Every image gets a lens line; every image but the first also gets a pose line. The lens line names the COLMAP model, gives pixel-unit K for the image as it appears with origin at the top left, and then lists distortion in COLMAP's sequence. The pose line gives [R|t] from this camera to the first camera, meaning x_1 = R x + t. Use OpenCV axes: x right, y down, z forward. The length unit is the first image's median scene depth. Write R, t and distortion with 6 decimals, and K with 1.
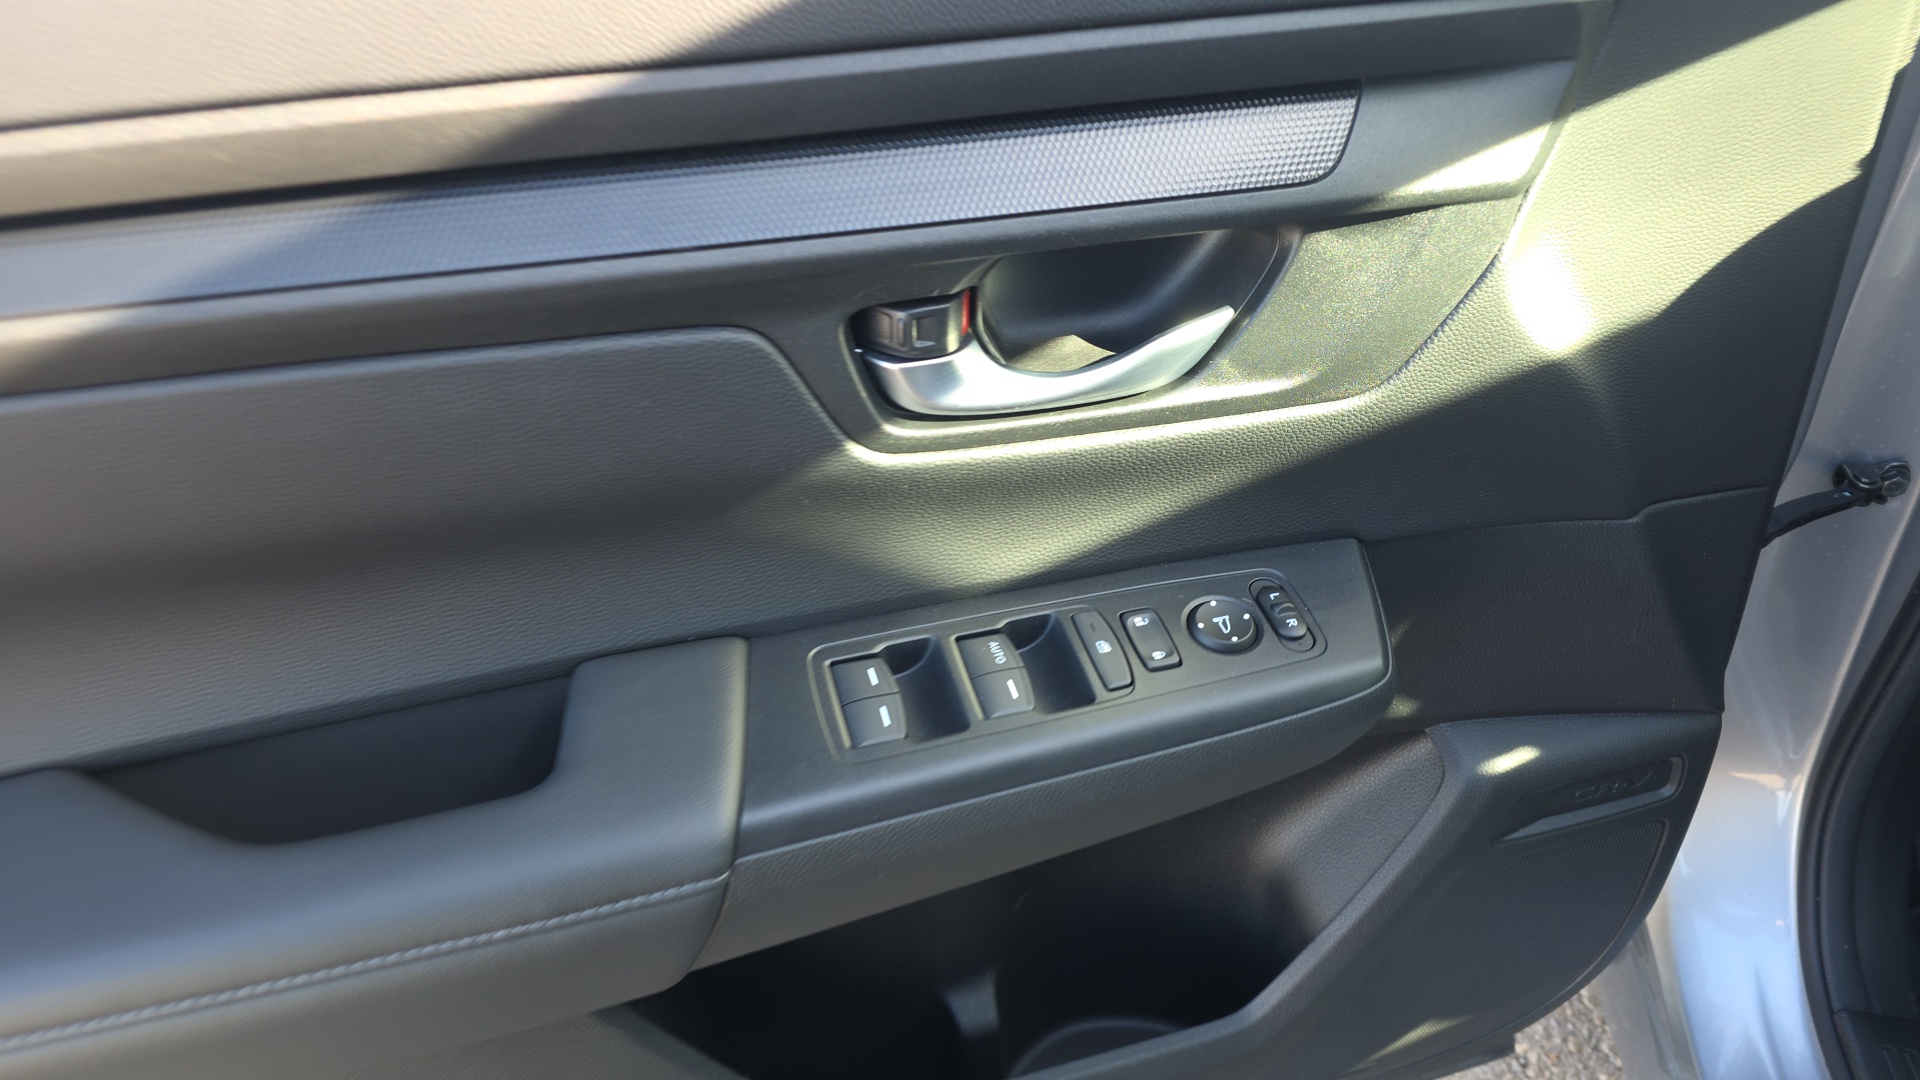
lens RADIAL K [[1266.2, 0, 976.9], [0, 1266.2, 574.1], [0, 0, 1]] dist [0.021927, -0.015961]
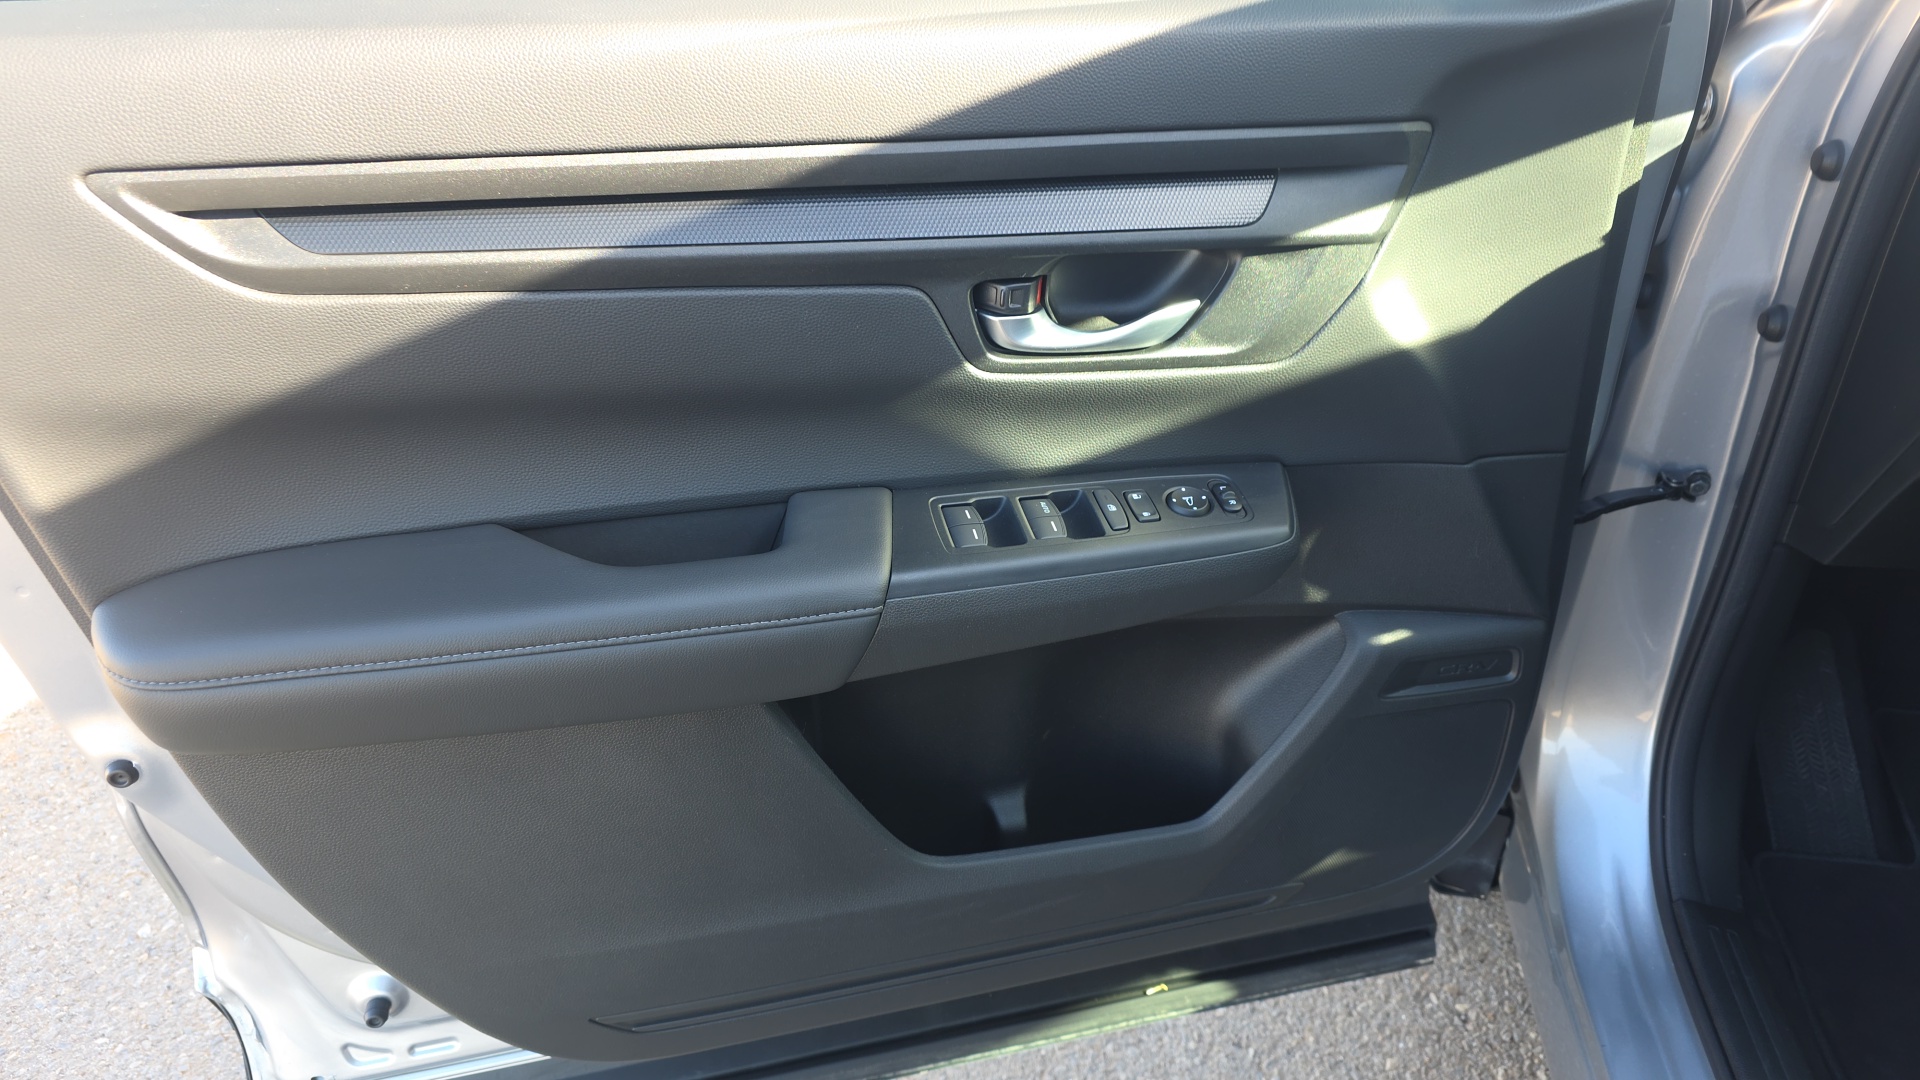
lens RADIAL K [[1291.1, 0, 951.0], [0, 1291.1, 551.8], [0, 0, 1]] dist [0.049699, -0.043597]
pose [[0.997700, 0.054768, -0.039939, -0.036421], [-0.059025, 0.991653, -0.114634, 0.325603], [0.033327, 0.116728, 0.992605, -0.647576]]
